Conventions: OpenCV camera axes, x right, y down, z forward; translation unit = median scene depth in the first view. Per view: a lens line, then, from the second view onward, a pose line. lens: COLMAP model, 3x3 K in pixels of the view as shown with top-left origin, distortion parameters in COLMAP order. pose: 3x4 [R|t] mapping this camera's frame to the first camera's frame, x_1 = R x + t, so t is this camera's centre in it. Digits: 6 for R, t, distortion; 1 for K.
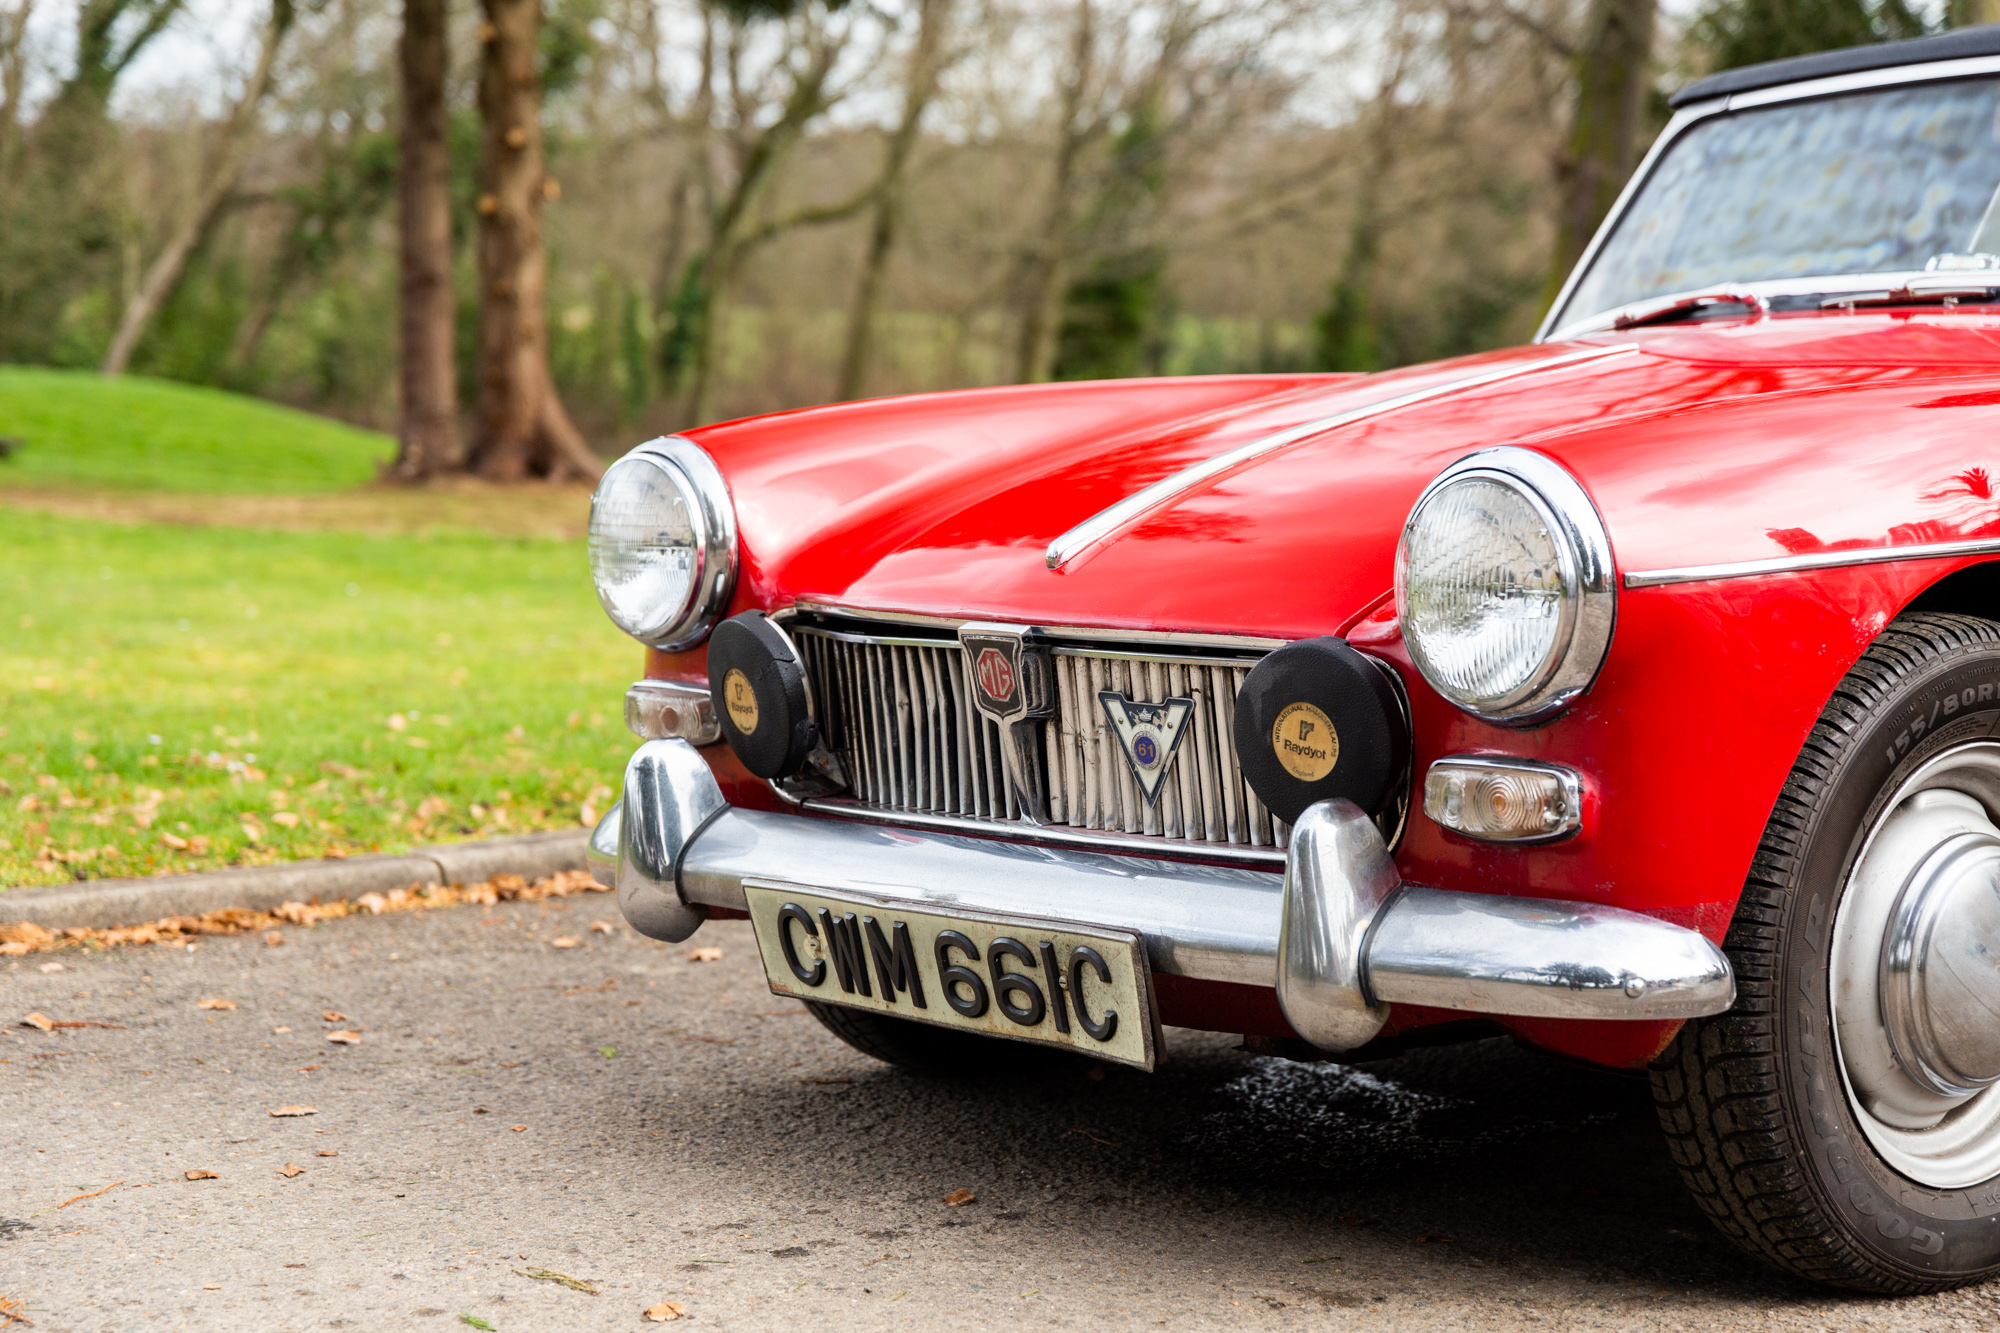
lens RADIAL K [[3829.9, 0, 1001.2], [0, 3829.9, 645.7], [0, 0, 1]] dist [0.017617, 0.000000]
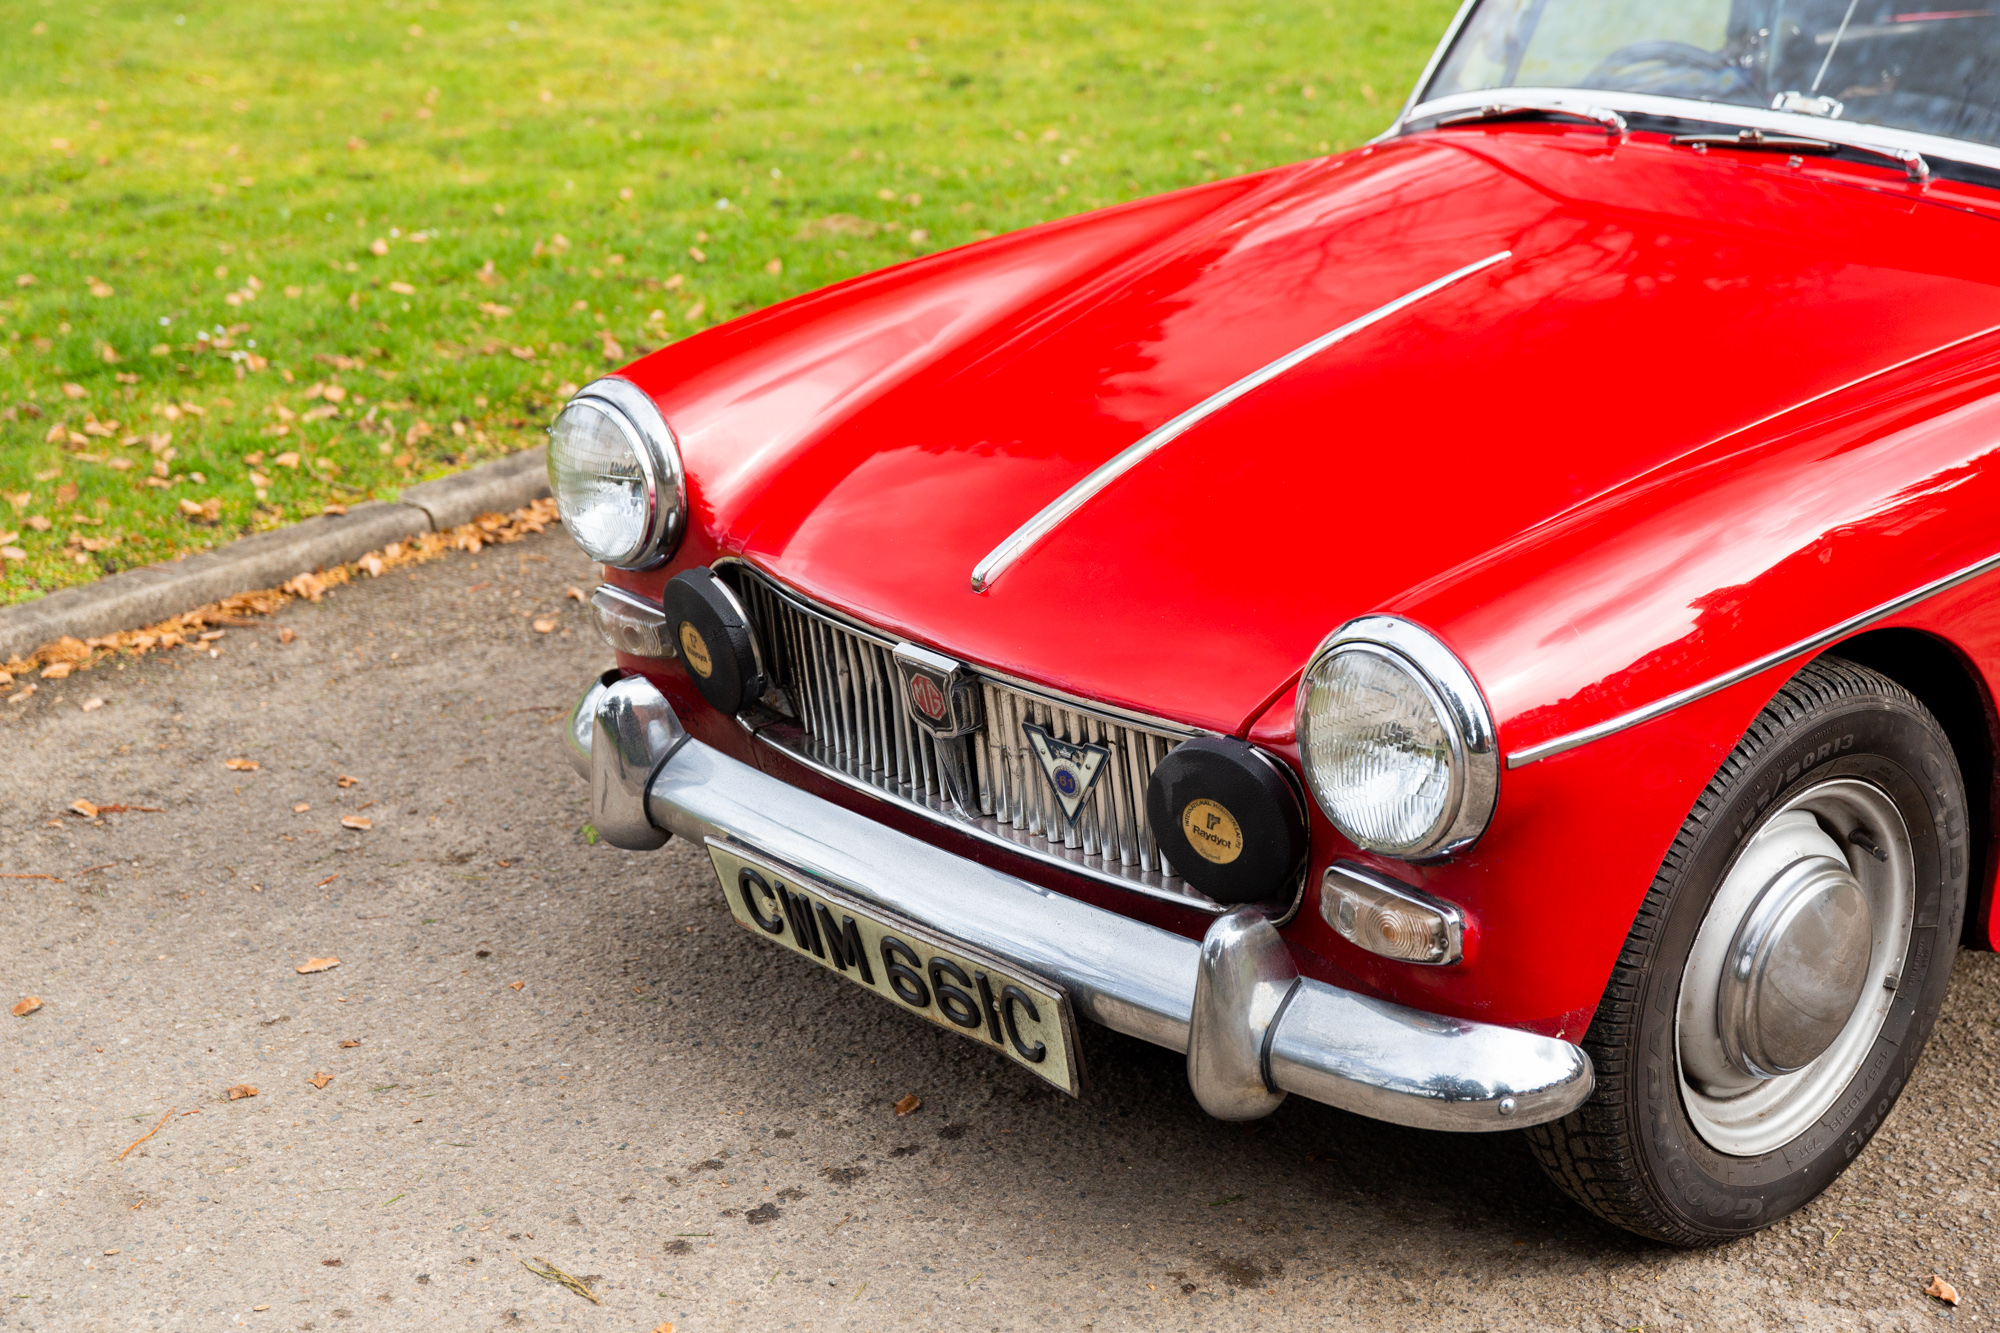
lens RADIAL K [[3251.5, 0, 998.5], [0, 3251.5, 658.5], [0, 0, 1]] dist [-0.007635, 0.000000]
pose [[0.999436, -0.026140, 0.021076, -0.000672], [0.019248, 0.960301, 0.278302, -0.266135], [-0.027514, -0.277740, 0.960262, 0.107021]]
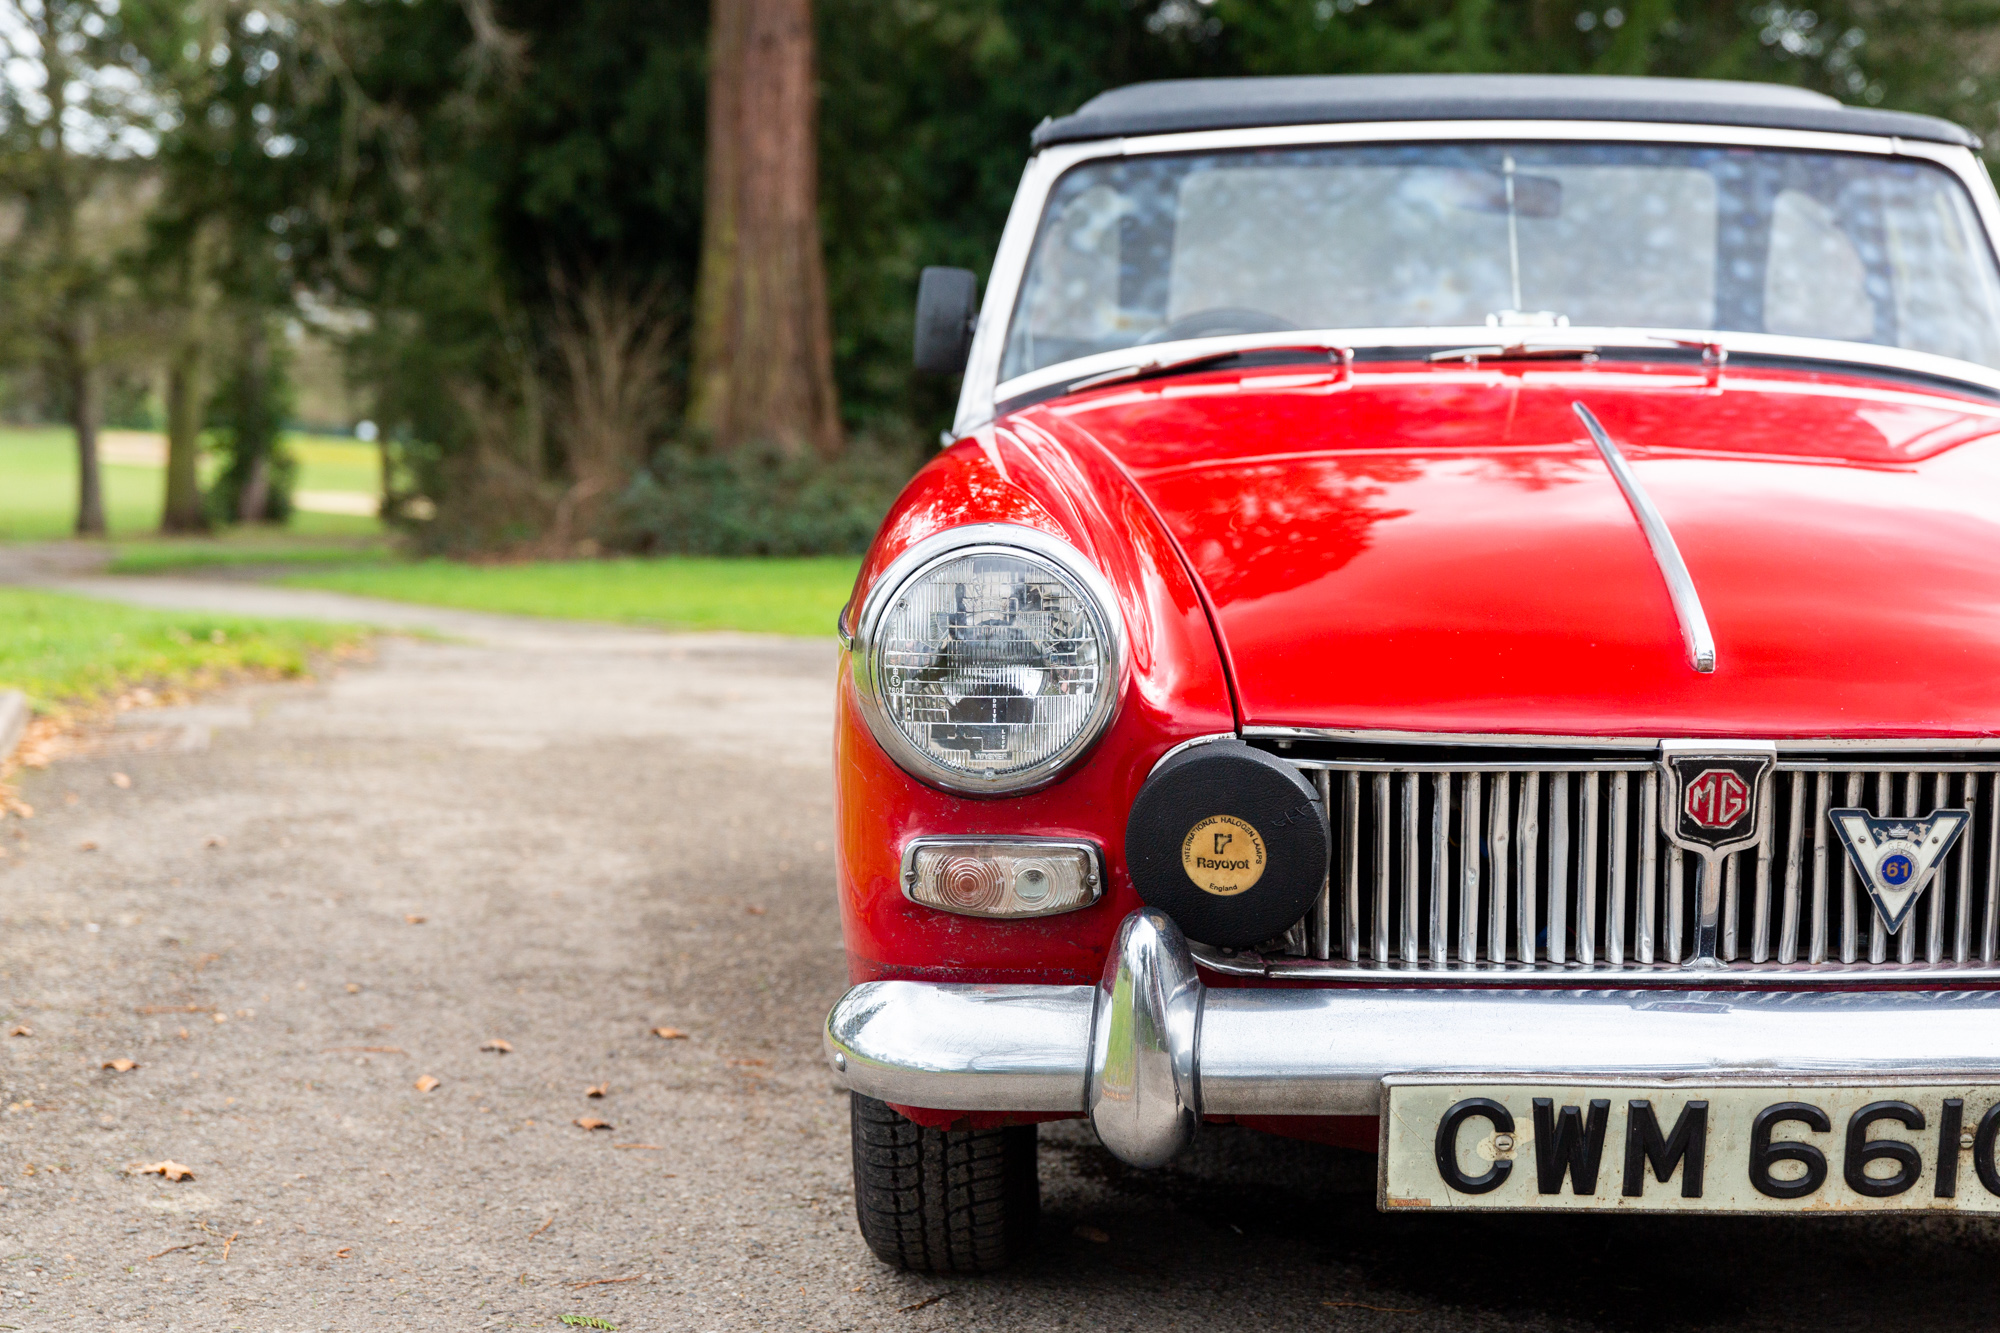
lens RADIAL K [[3311.8, 0, 1028.4], [0, 3311.8, 701.3], [0, 0, 1]] dist [-0.011920, 0.000000]
pose [[0.674763, -0.065274, 0.735142, -0.662267], [0.043276, 0.997867, 0.048880, -0.058390], [-0.736764, -0.001168, 0.676149, 0.618567]]
